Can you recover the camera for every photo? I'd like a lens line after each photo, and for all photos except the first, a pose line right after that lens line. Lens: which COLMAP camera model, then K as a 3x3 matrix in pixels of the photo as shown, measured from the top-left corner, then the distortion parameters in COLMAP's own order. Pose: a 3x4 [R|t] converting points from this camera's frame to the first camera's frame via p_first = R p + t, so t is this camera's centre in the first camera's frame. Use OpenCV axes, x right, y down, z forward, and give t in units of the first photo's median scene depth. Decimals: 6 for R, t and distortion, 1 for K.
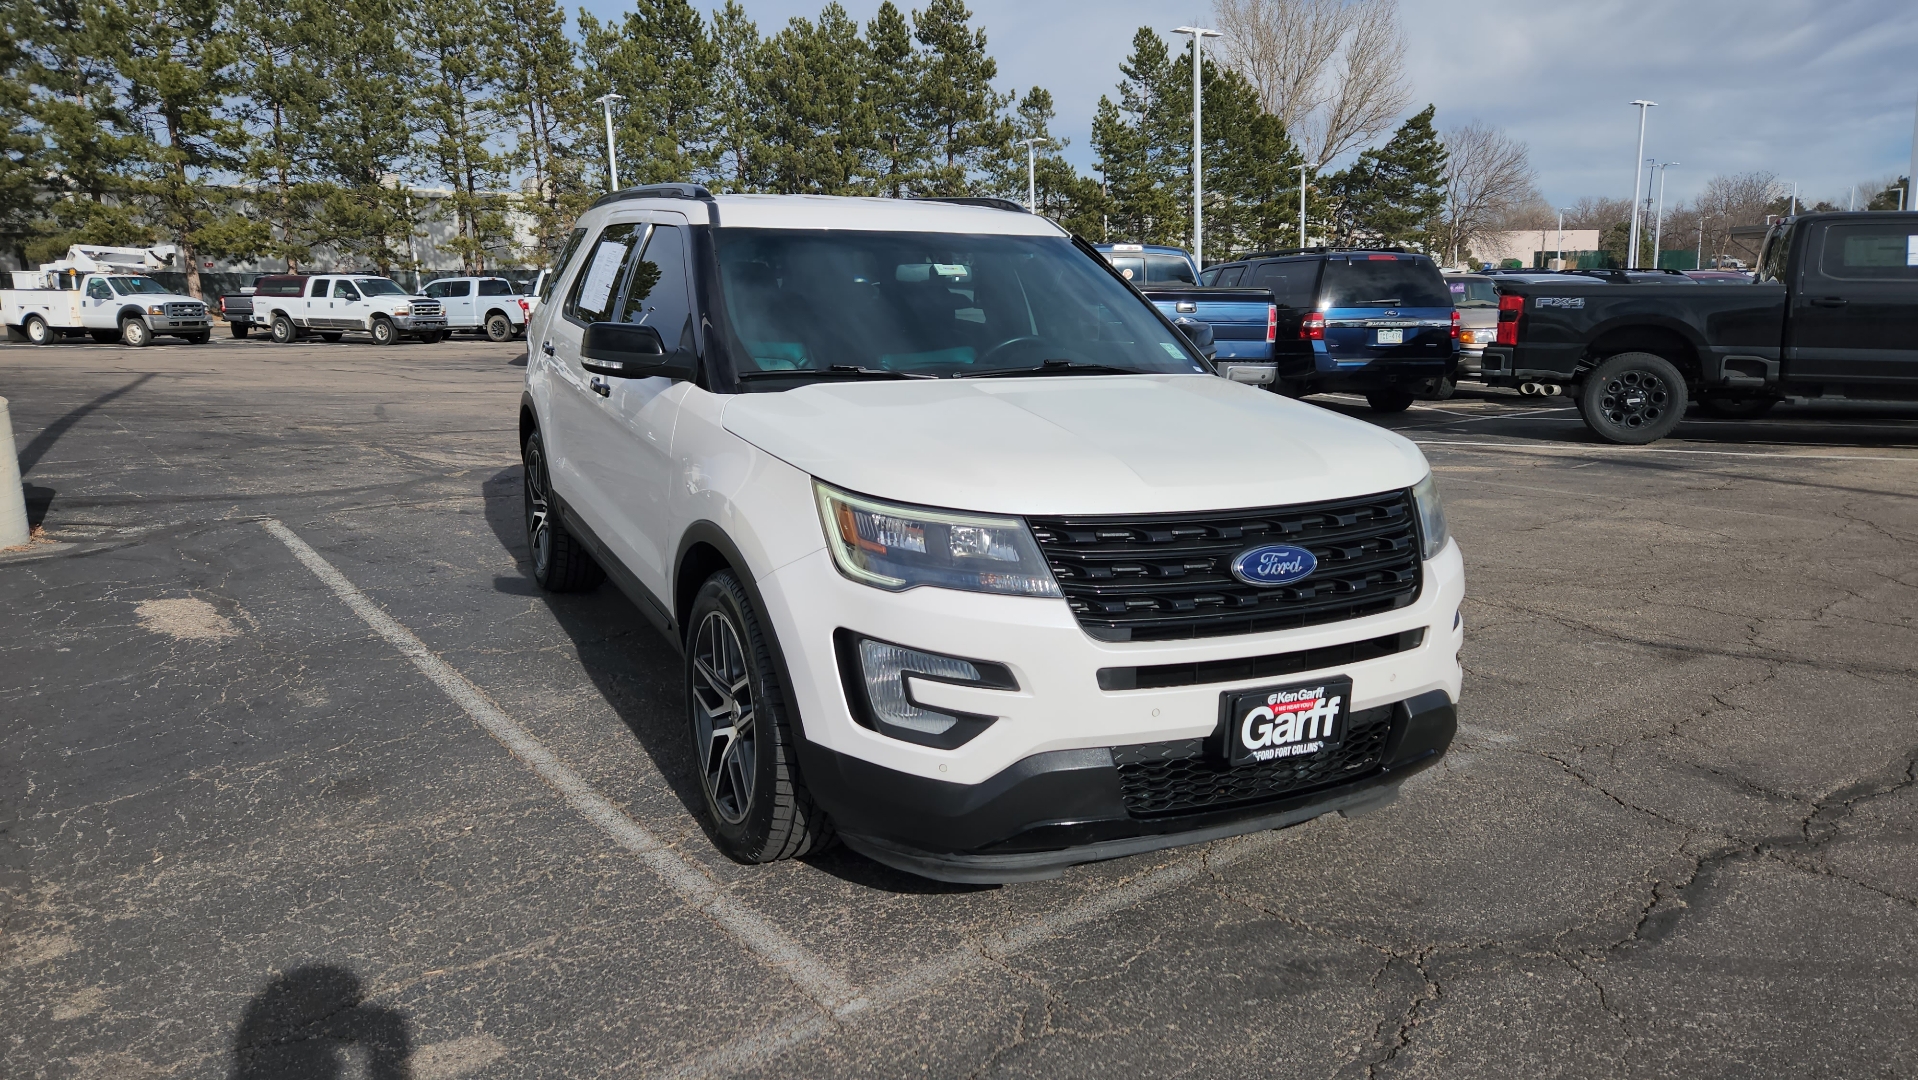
lens RADIAL K [[1271.1, 0, 922.2], [0, 1271.1, 528.4], [0, 0, 1]] dist [0.077604, -0.061526]
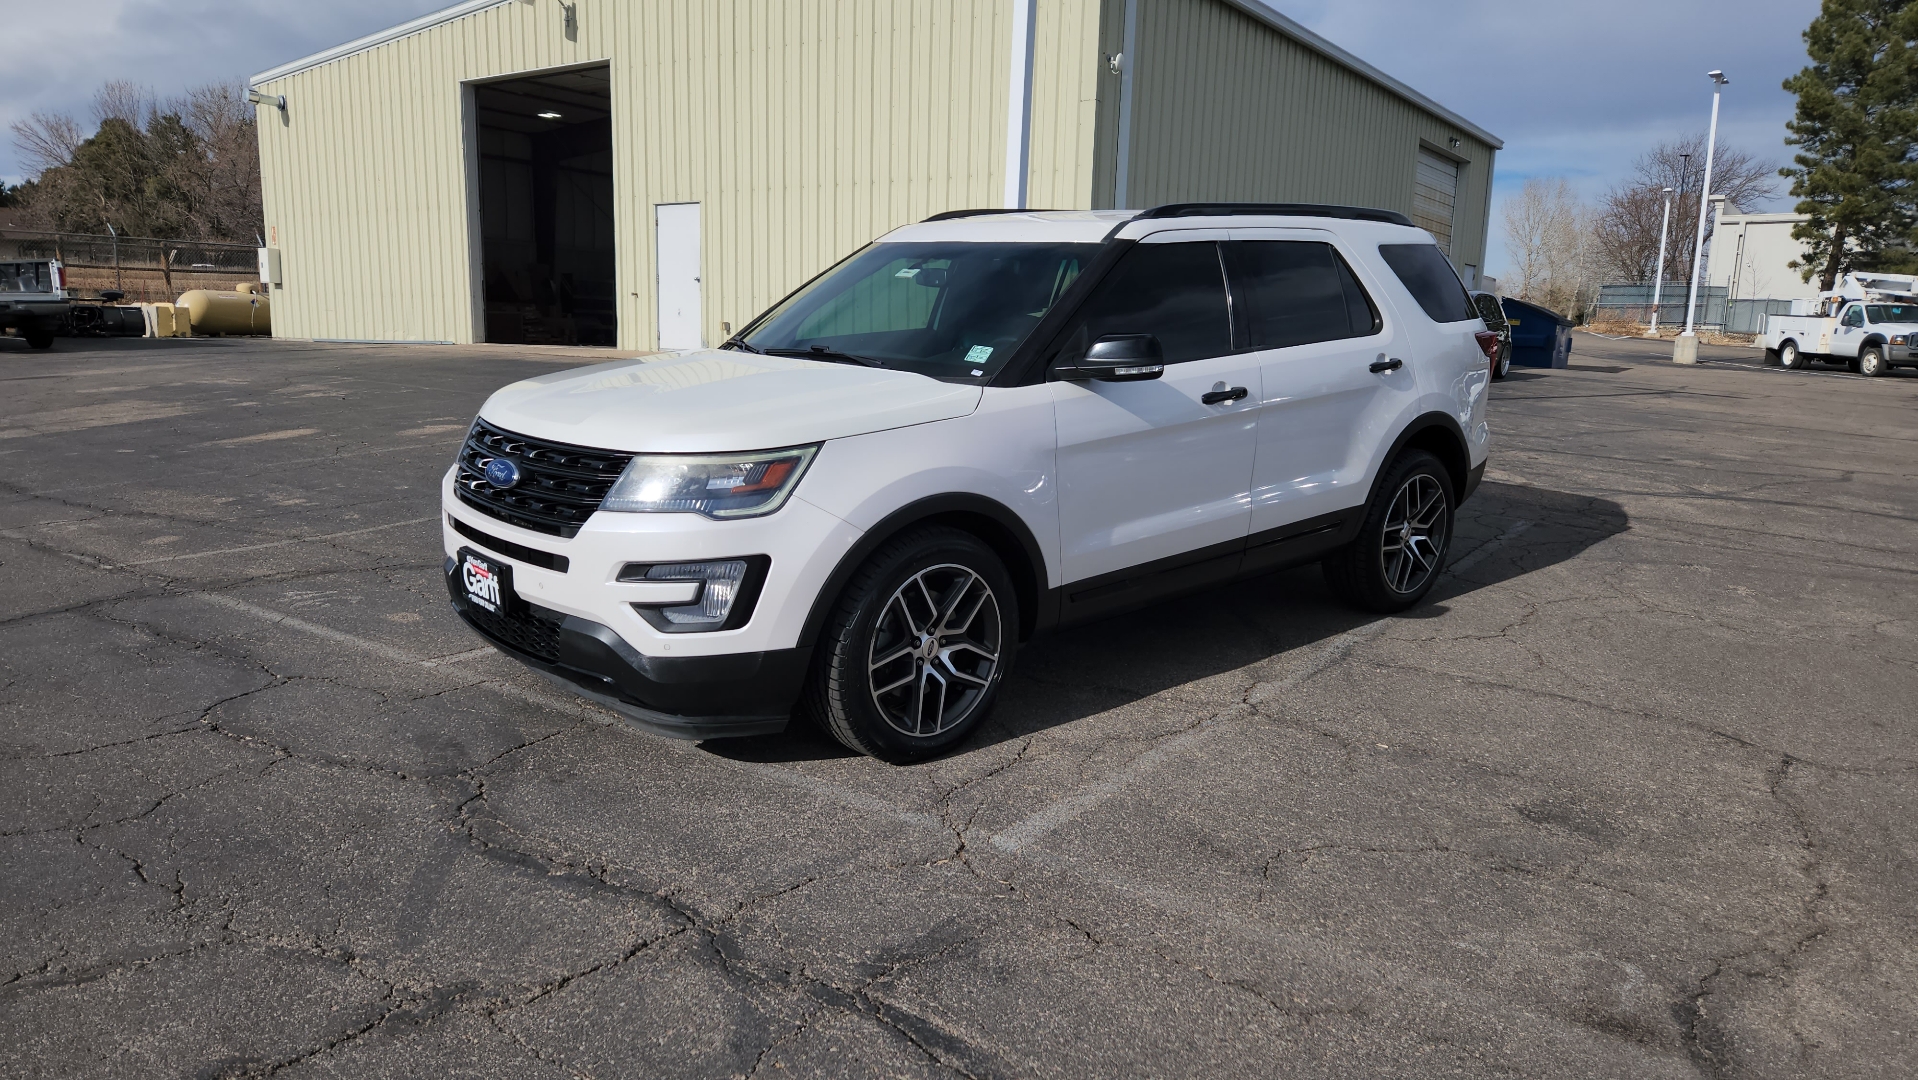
lens RADIAL K [[1264.9, 0, 939.7], [0, 1264.9, 540.4], [0, 0, 1]] dist [0.071128, -0.049843]
pose [[0.286388, 0.193120, -0.938449, 0.082199], [-0.204600, 0.969209, 0.137012, -0.008978], [0.936013, 0.152768, 0.317083, 0.047806]]
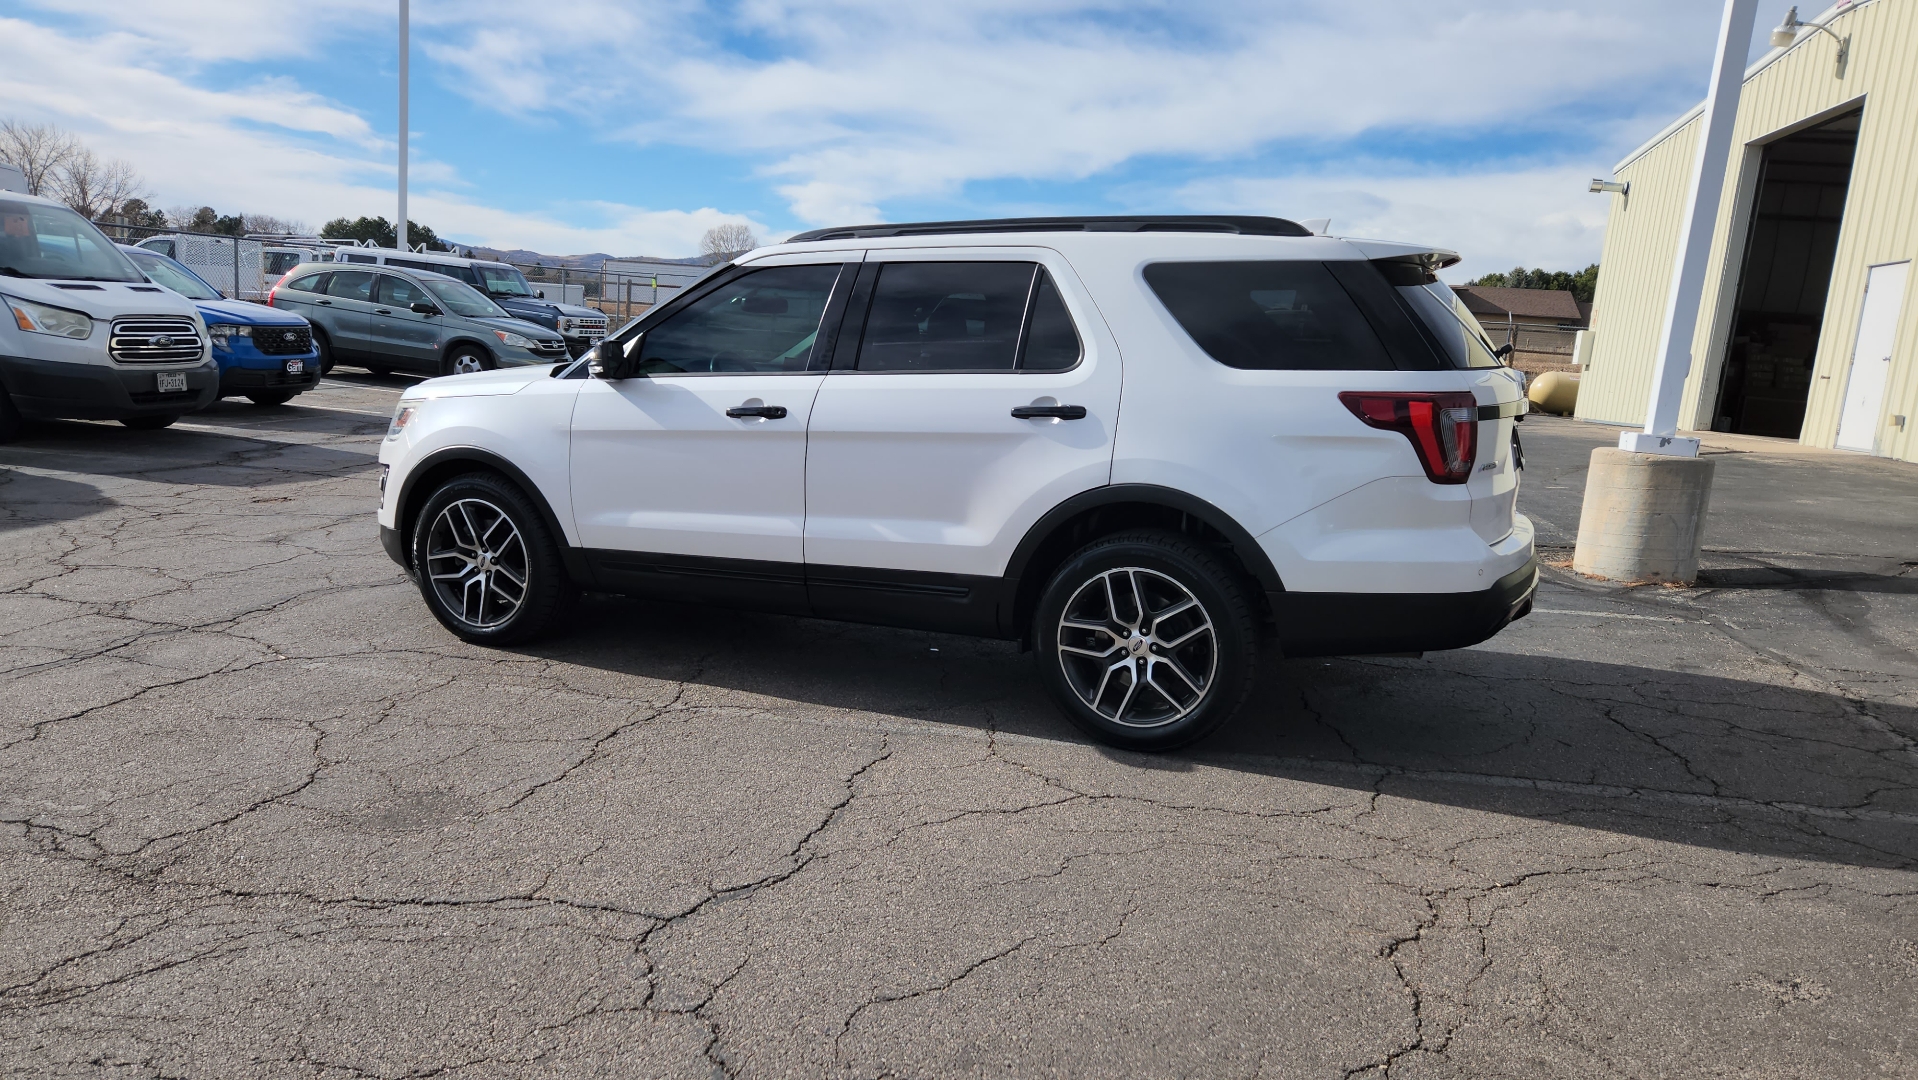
lens RADIAL K [[1274.7, 0, 930.2], [0, 1274.7, 544.1], [0, 0, 1]] dist [0.075225, -0.060735]
pose [[-0.755718, 0.076745, -0.650385, 0.056212], [-0.169162, 0.936532, 0.307069, -0.029234], [0.632673, 0.342078, -0.694772, 0.153493]]
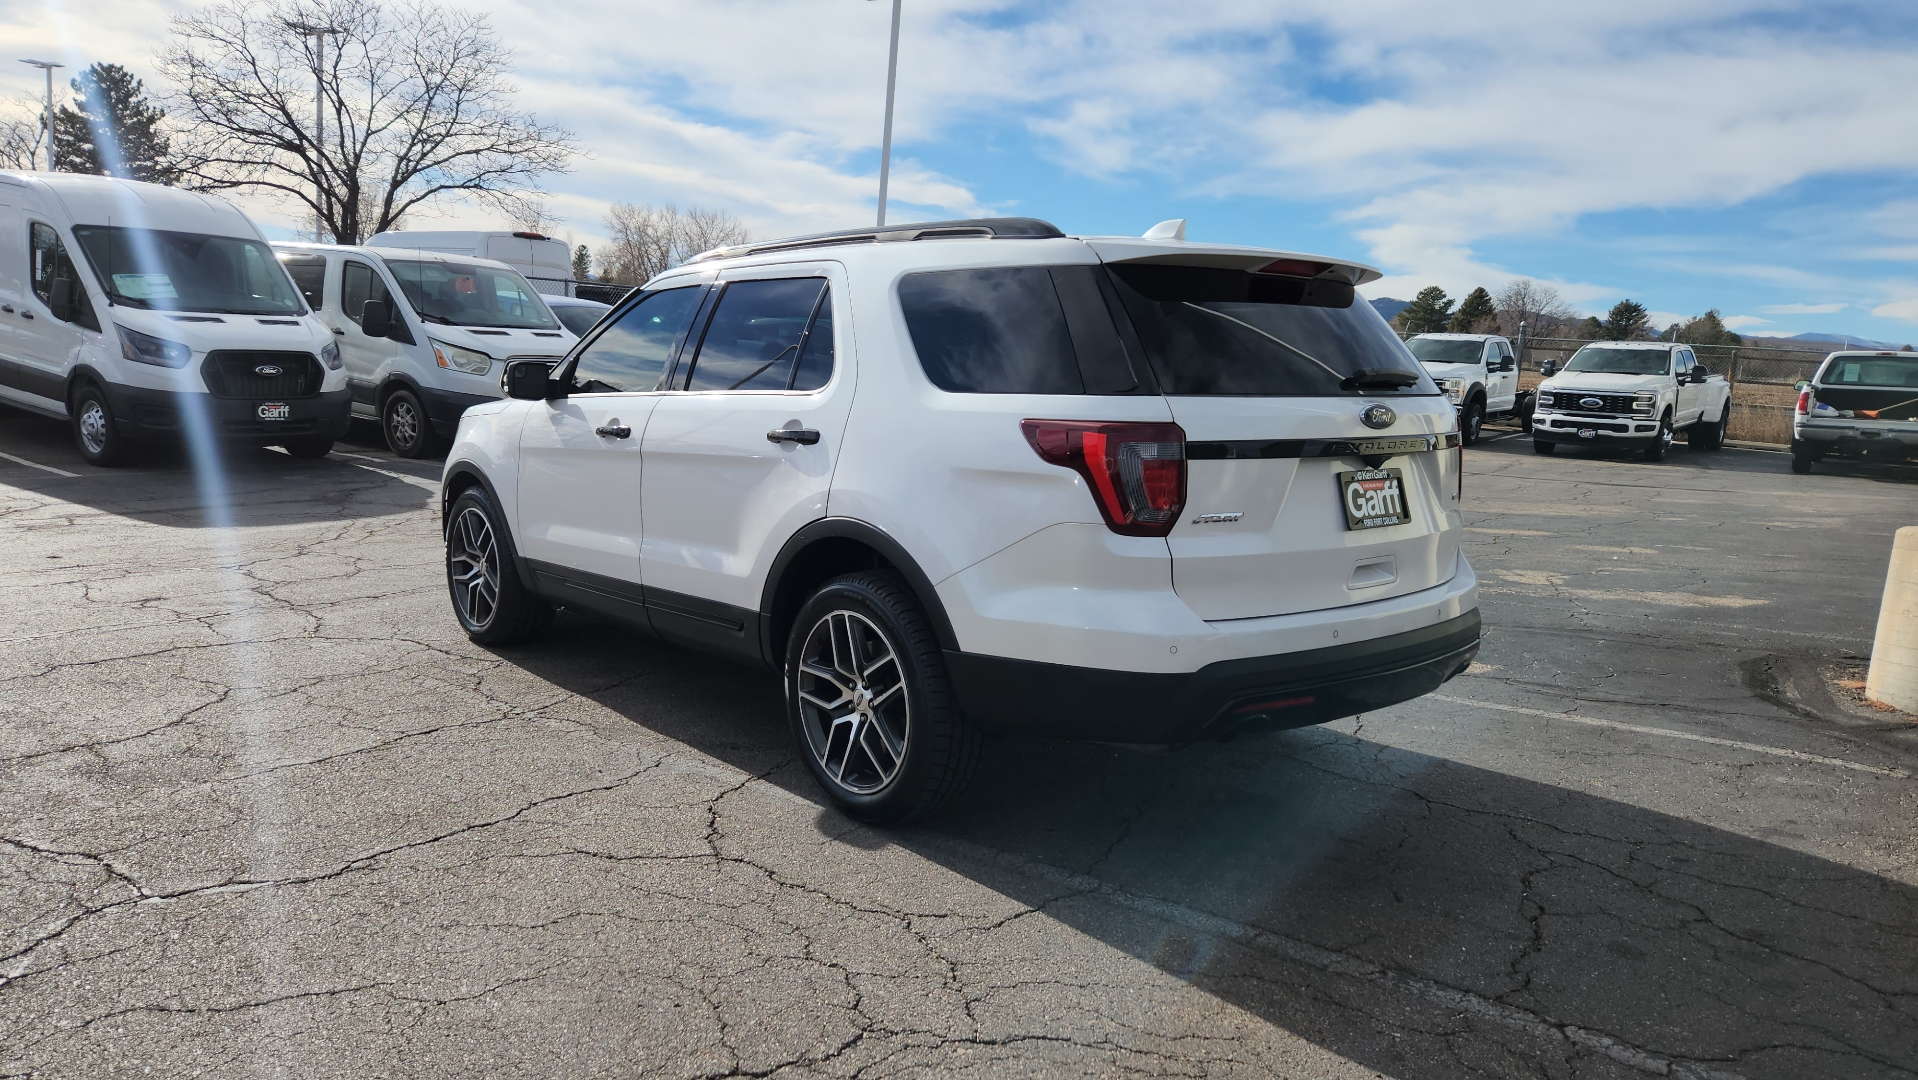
lens RADIAL K [[1269.6, 0, 922.9], [0, 1269.6, 538.6], [0, 0, 1]] dist [0.074334, -0.058398]
pose [[-0.959561, -0.003311, -0.281480, 0.015572], [-0.099046, 0.939963, 0.326589, -0.032615], [0.263500, 0.341262, -0.902280, 0.168789]]
